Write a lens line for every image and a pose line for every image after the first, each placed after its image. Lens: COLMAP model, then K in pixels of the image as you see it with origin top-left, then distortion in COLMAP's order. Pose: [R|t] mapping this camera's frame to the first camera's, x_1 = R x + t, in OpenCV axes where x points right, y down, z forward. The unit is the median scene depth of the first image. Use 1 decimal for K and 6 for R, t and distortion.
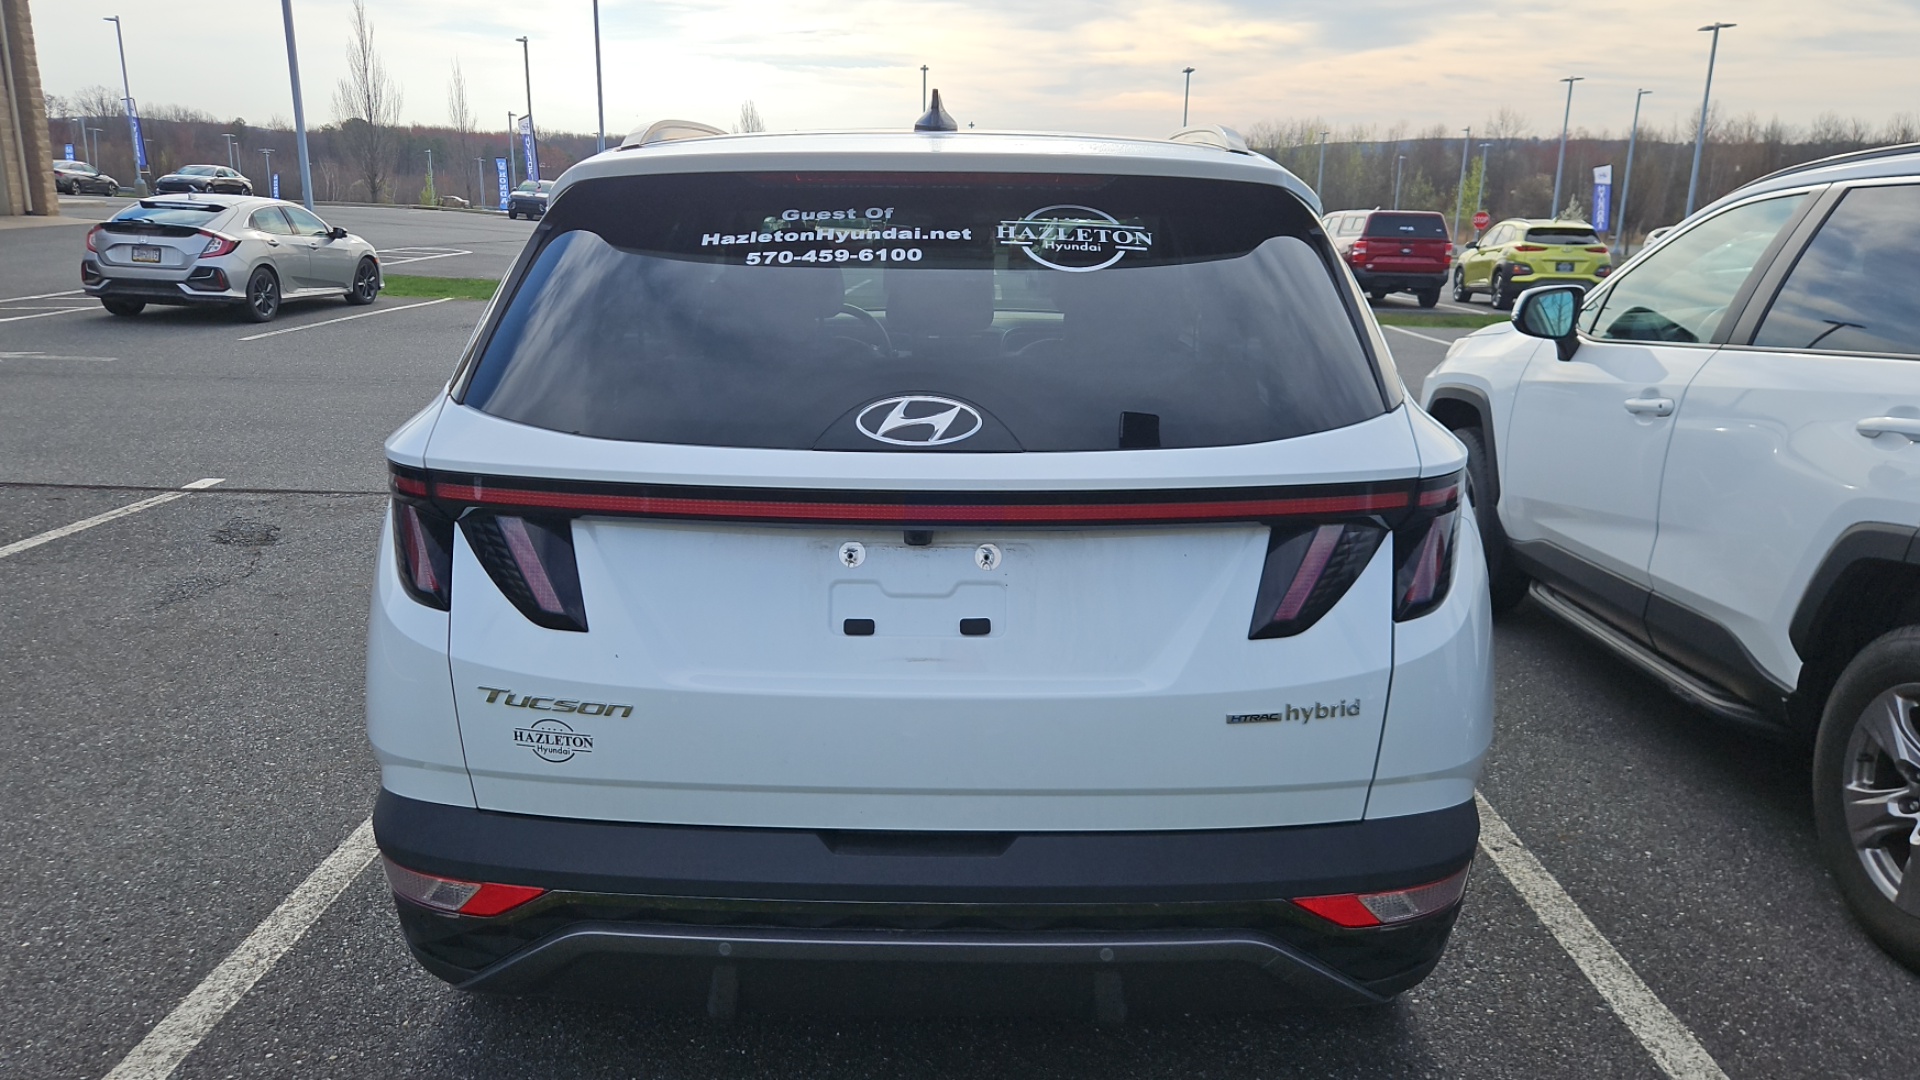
lens RADIAL K [[1413.5, 0, 942.1], [0, 1413.5, 545.8], [0, 0, 1]] dist [0.089114, -0.084342]
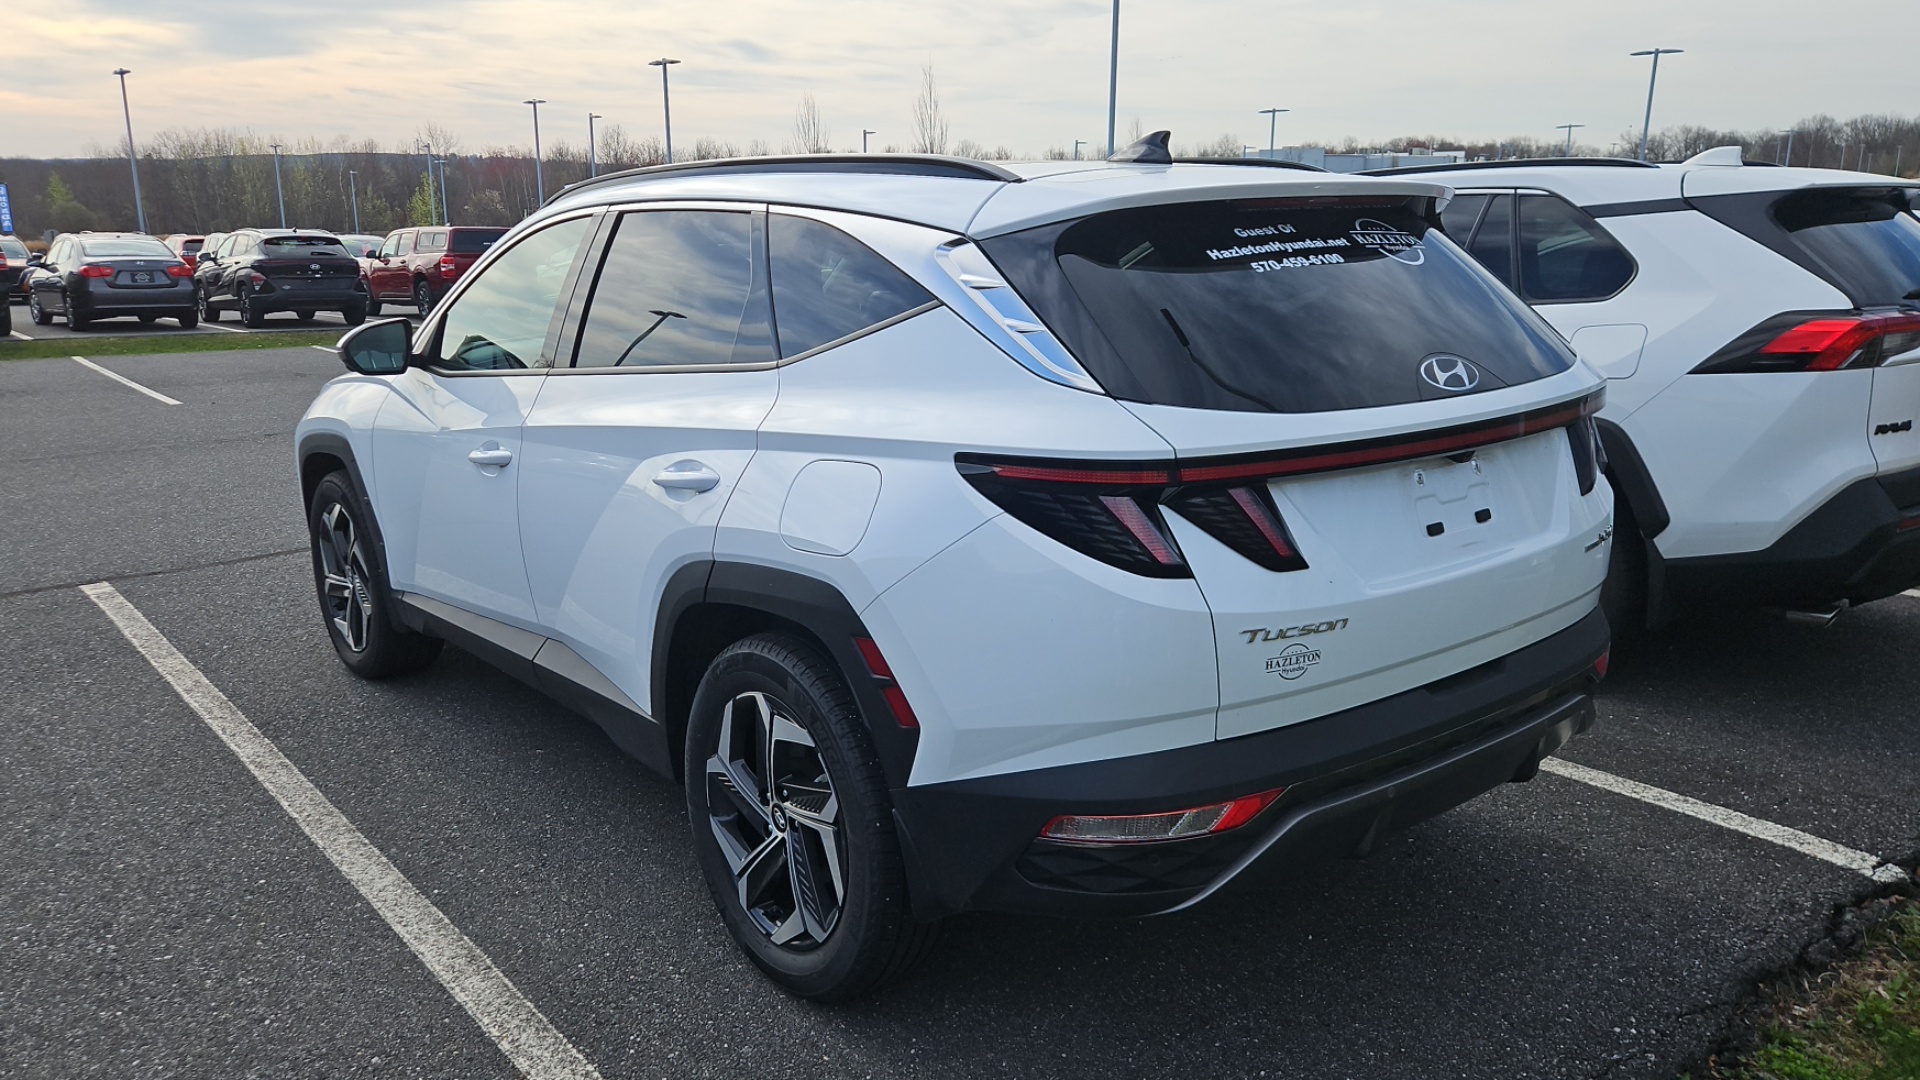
lens RADIAL K [[1413.5, 0, 942.1], [0, 1413.5, 545.8], [0, 0, 1]] dist [0.089114, -0.084342]
pose [[0.763120, -0.165938, 0.624590, -1.260190], [0.172142, 0.983749, 0.051036, -0.077220], [-0.622908, 0.068572, 0.779284, 0.223448]]
